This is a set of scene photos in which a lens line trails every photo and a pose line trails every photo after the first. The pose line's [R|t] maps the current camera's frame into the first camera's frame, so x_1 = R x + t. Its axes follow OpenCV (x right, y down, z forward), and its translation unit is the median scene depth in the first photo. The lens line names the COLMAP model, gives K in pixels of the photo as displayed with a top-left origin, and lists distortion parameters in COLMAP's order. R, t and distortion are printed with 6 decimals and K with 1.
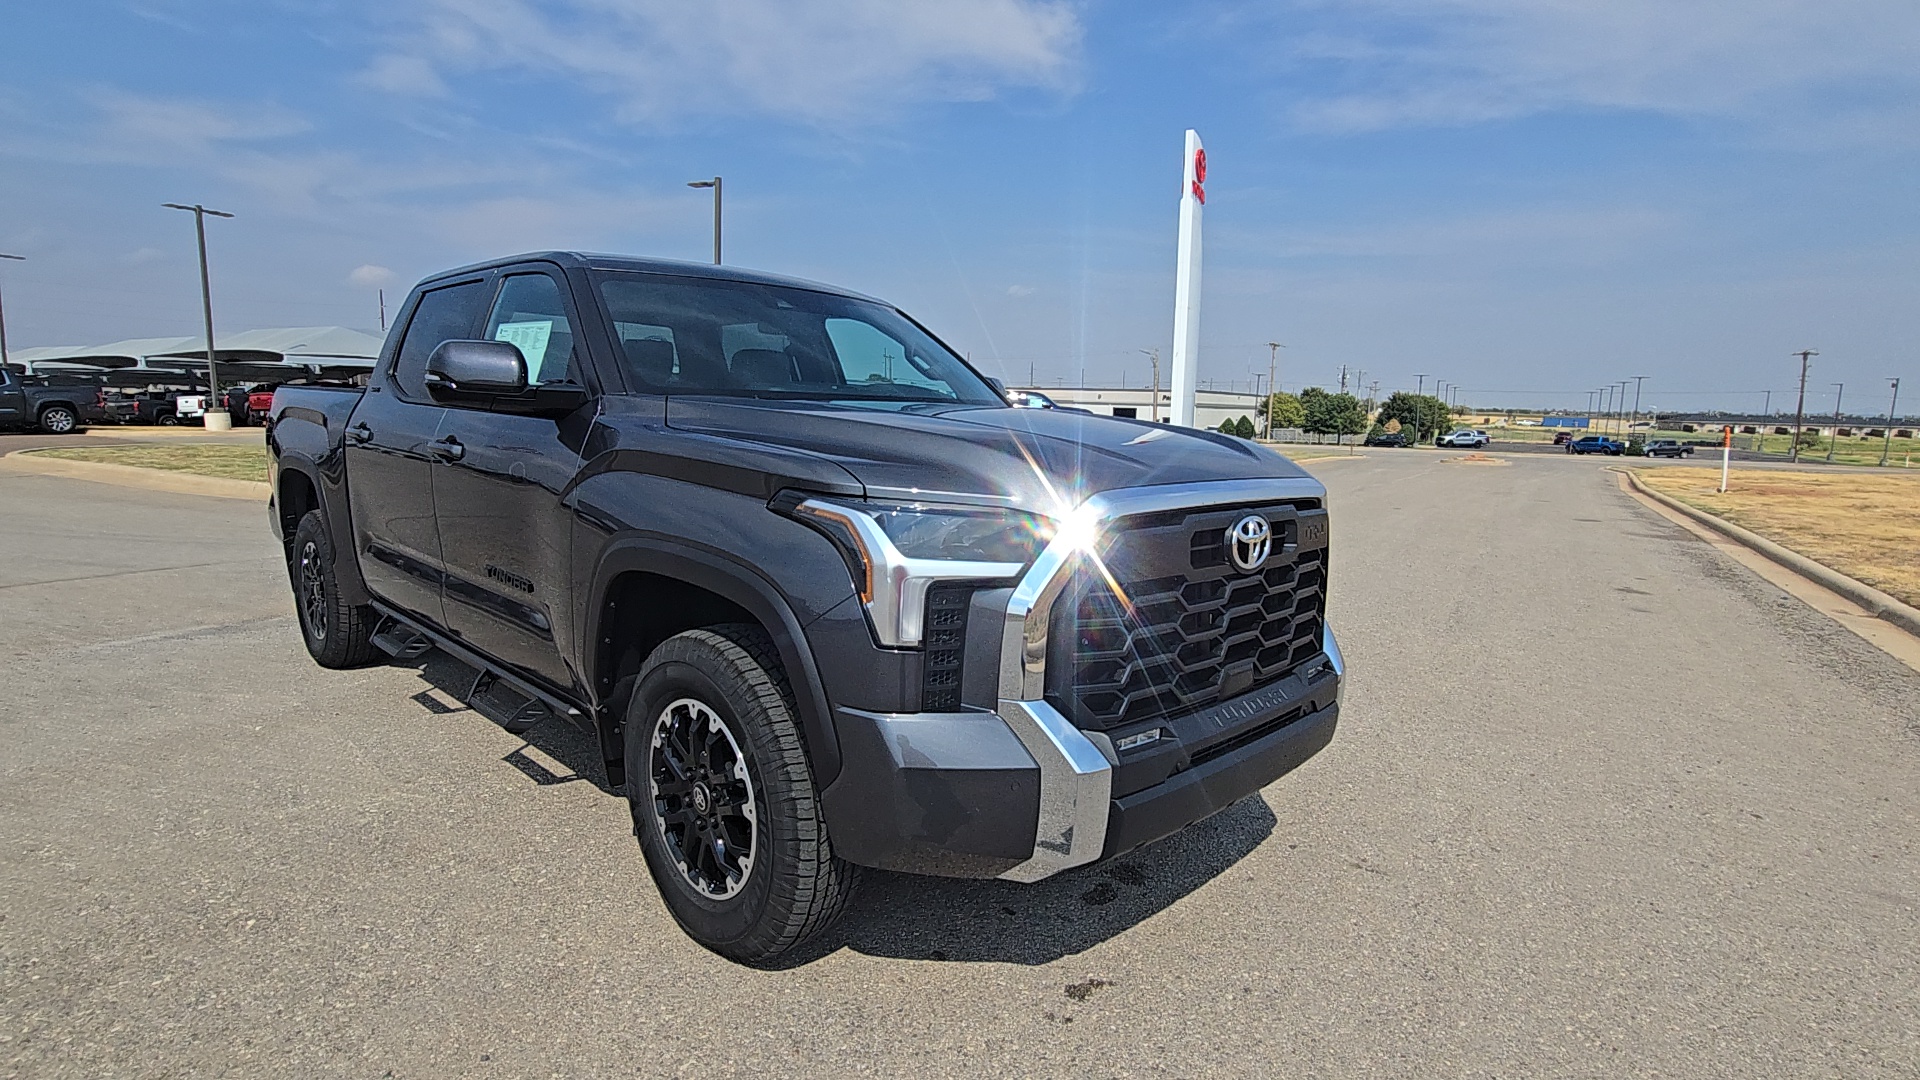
lens RADIAL K [[967.3, 0, 970.6], [0, 967.3, 534.0], [0, 0, 1]] dist [-0.005065, 0.000646]
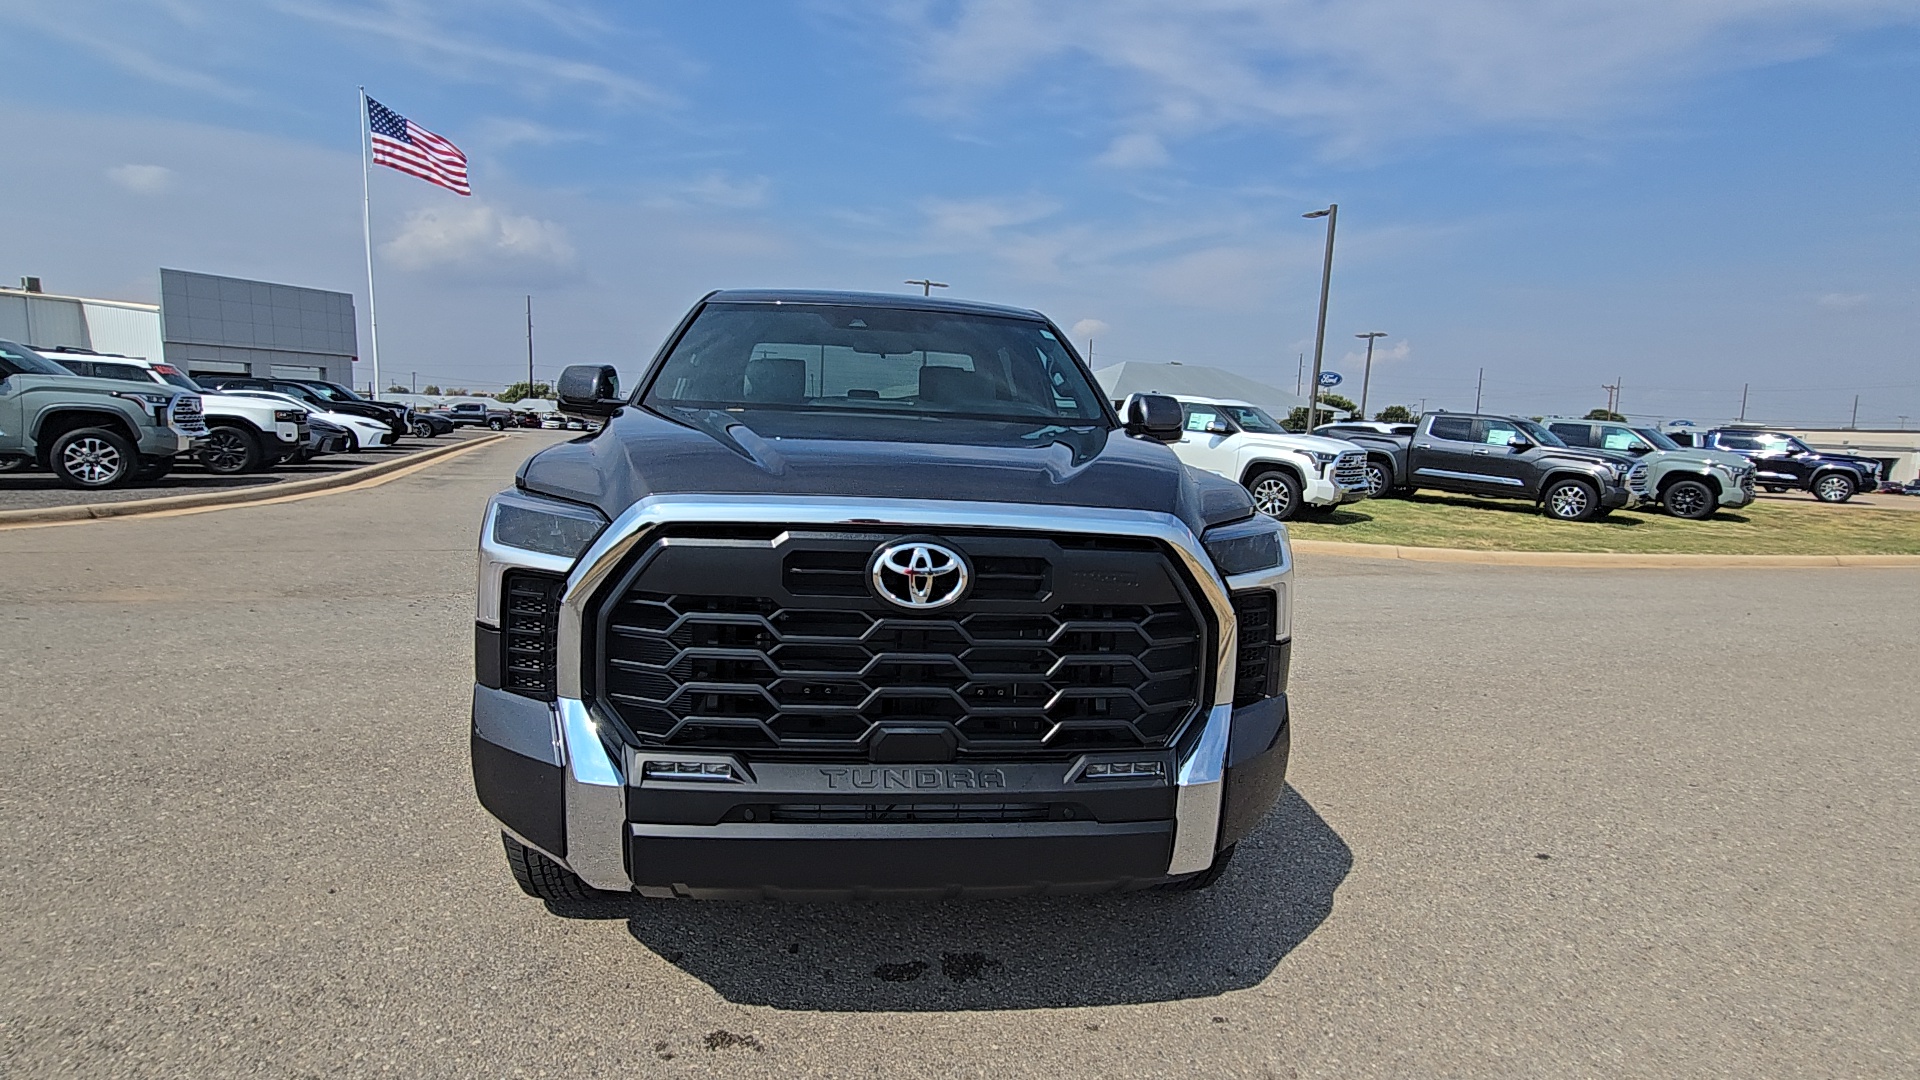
lens RADIAL K [[967.3, 0, 956.6], [0, 967.3, 549.4], [0, 0, 1]] dist [-0.005065, 0.000646]
pose [[0.778736, 0.084758, -0.621600, 0.608880], [-0.098928, 0.995025, 0.011739, -0.018814], [0.619503, 0.052352, 0.783247, 0.294148]]
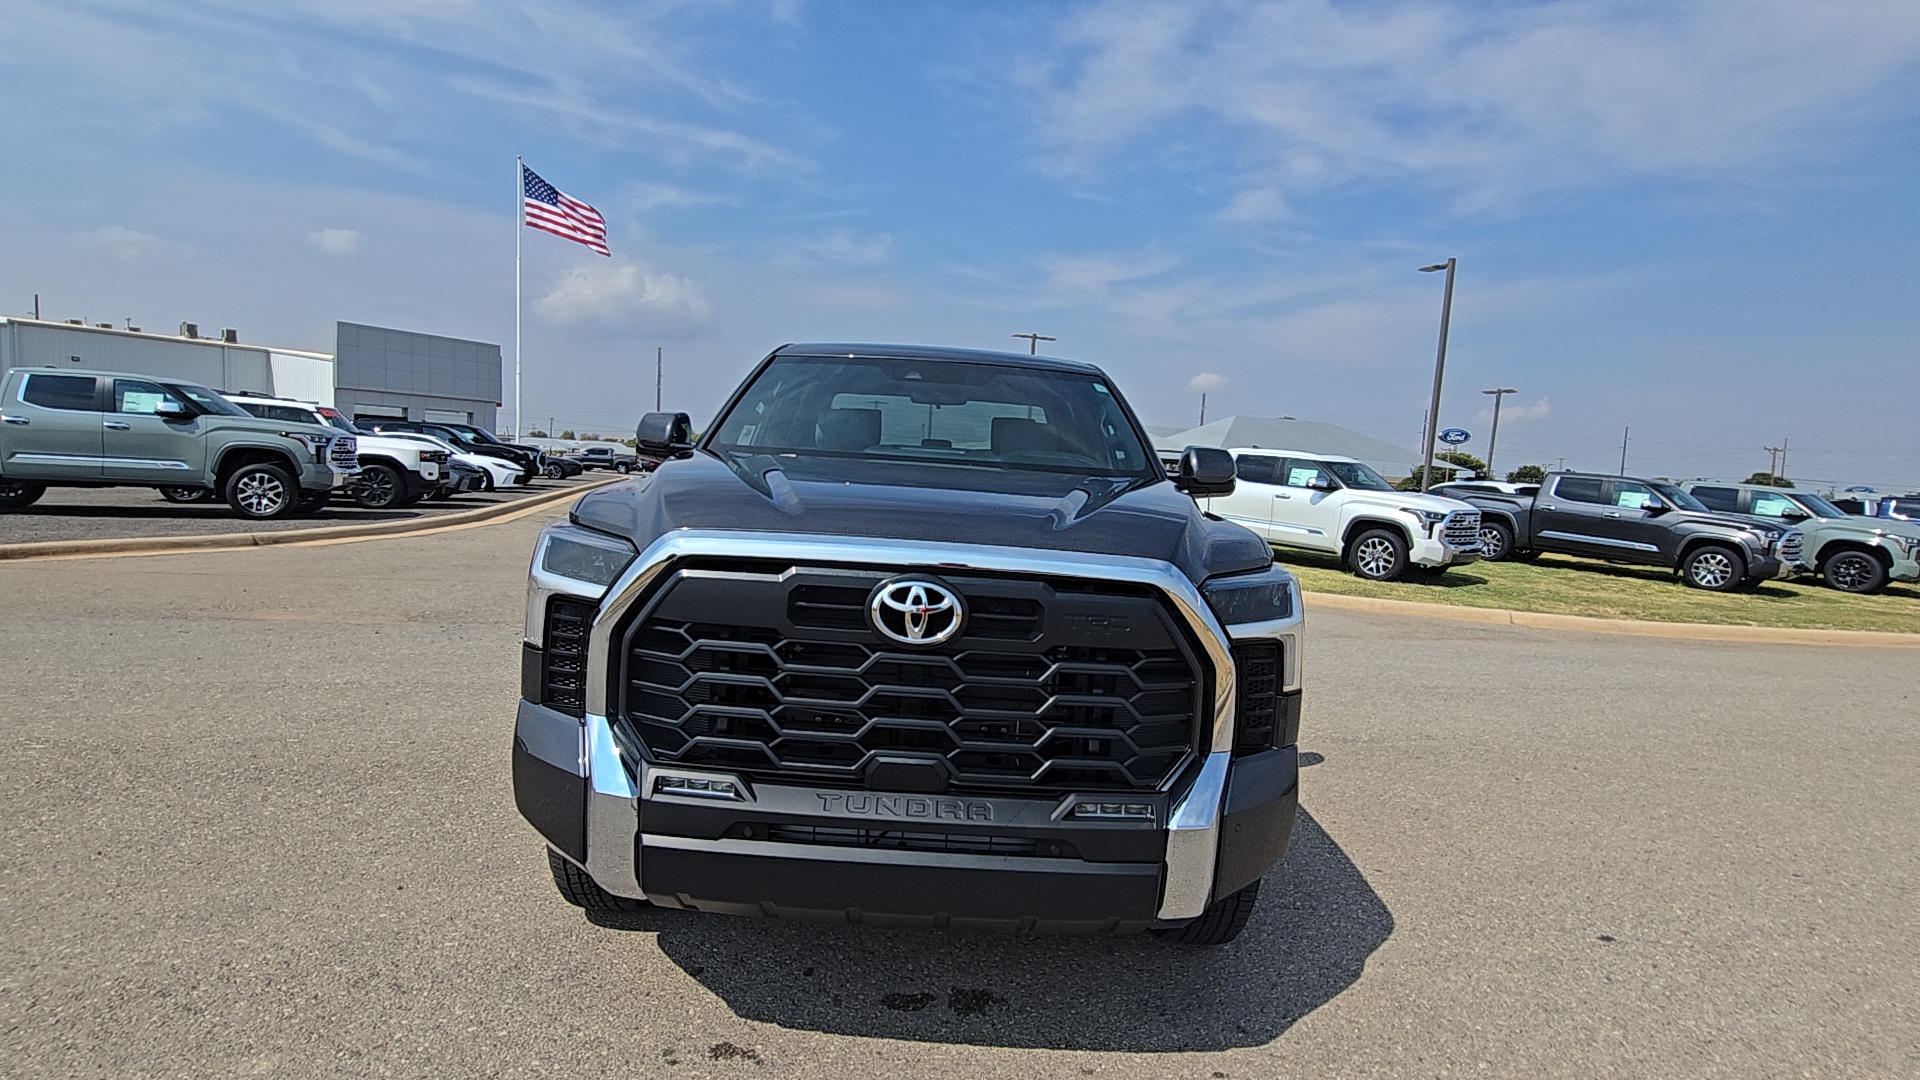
lens RADIAL K [[967.3, 0, 959.7], [0, 967.3, 550.4], [0, 0, 1]] dist [-0.005065, 0.000646]
pose [[0.703634, 0.072684, -0.706835, 0.684851], [-0.129205, 0.991259, -0.026689, -0.020379], [0.698717, 0.110106, 0.706874, 0.318703]]
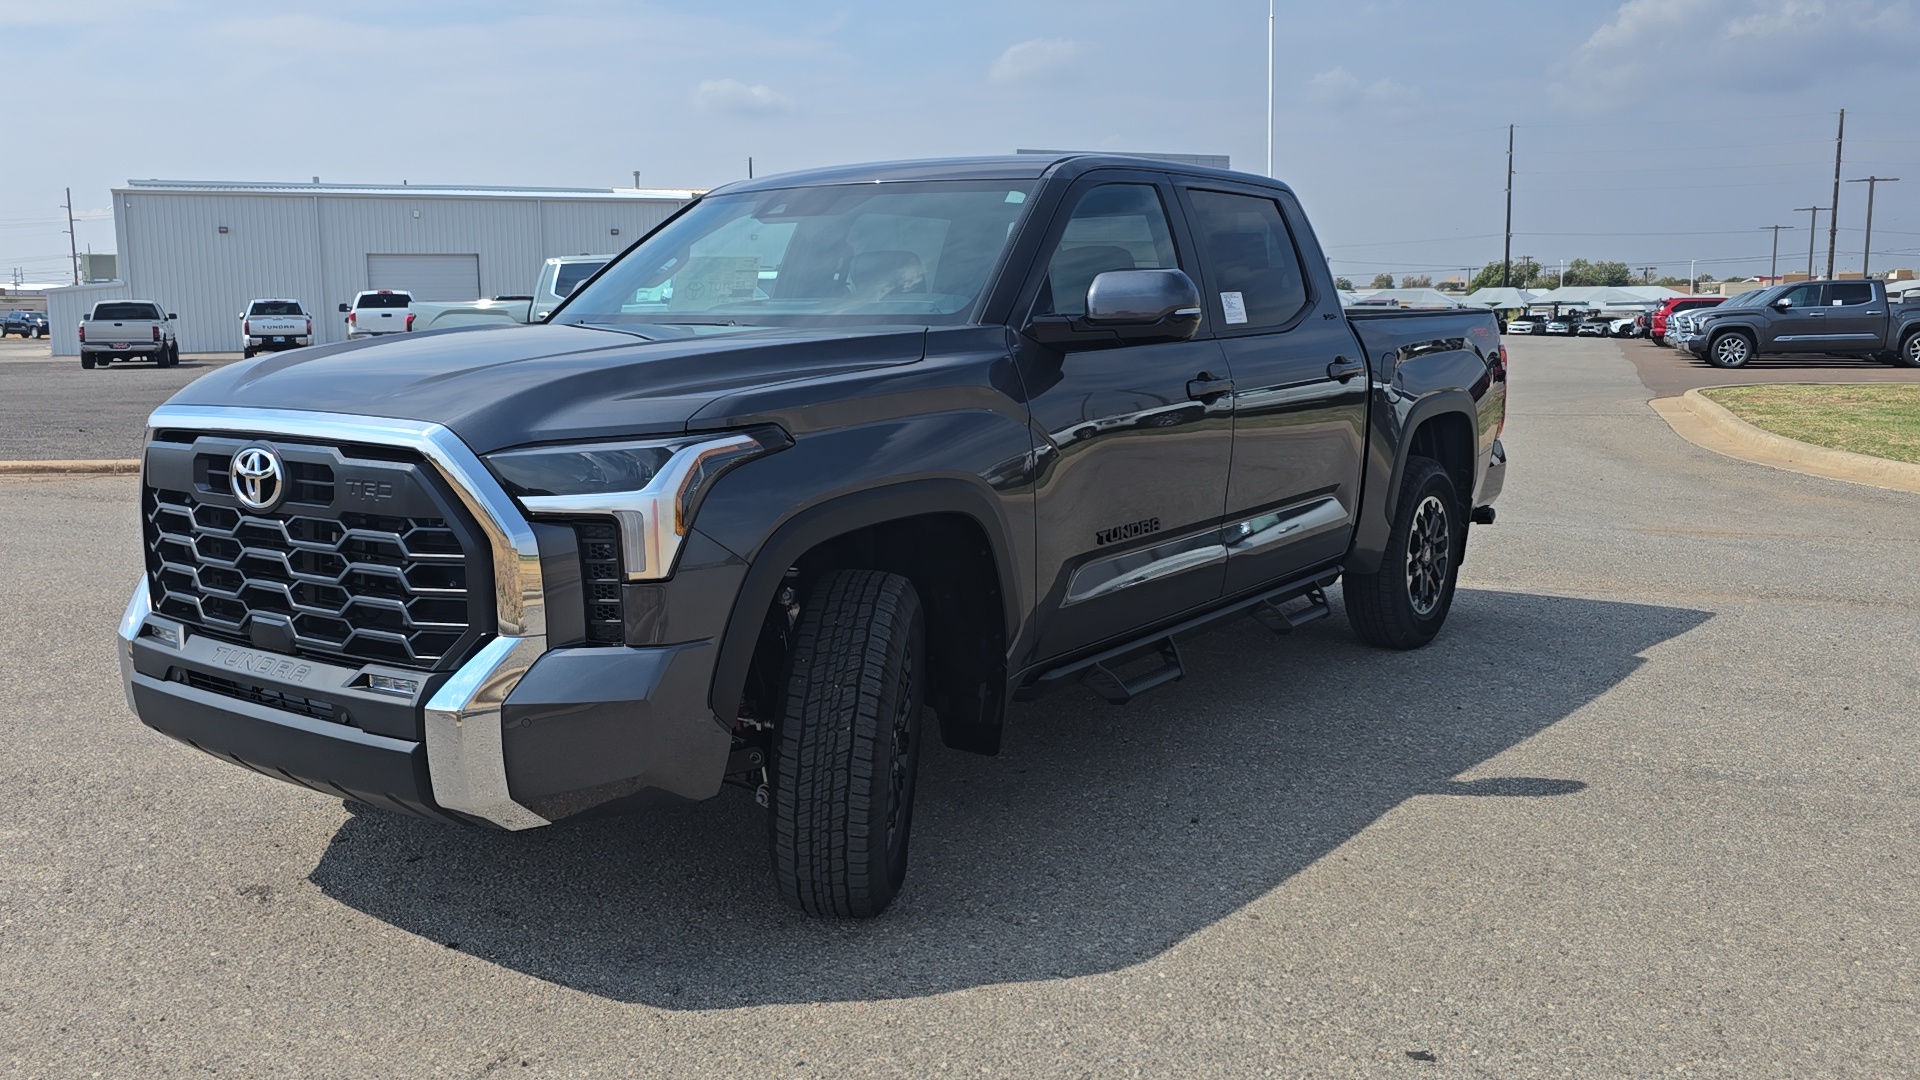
lens RADIAL K [[1601.3, 0, 955.0], [0, 1601.3, 504.1], [0, 0, 1]] dist [-0.001266, -0.031838]
pose [[0.142878, 0.095253, -0.985146, 1.370600], [-0.115955, 0.990114, 0.078916, -0.117458], [0.982924, 0.102958, 0.152511, 1.058478]]
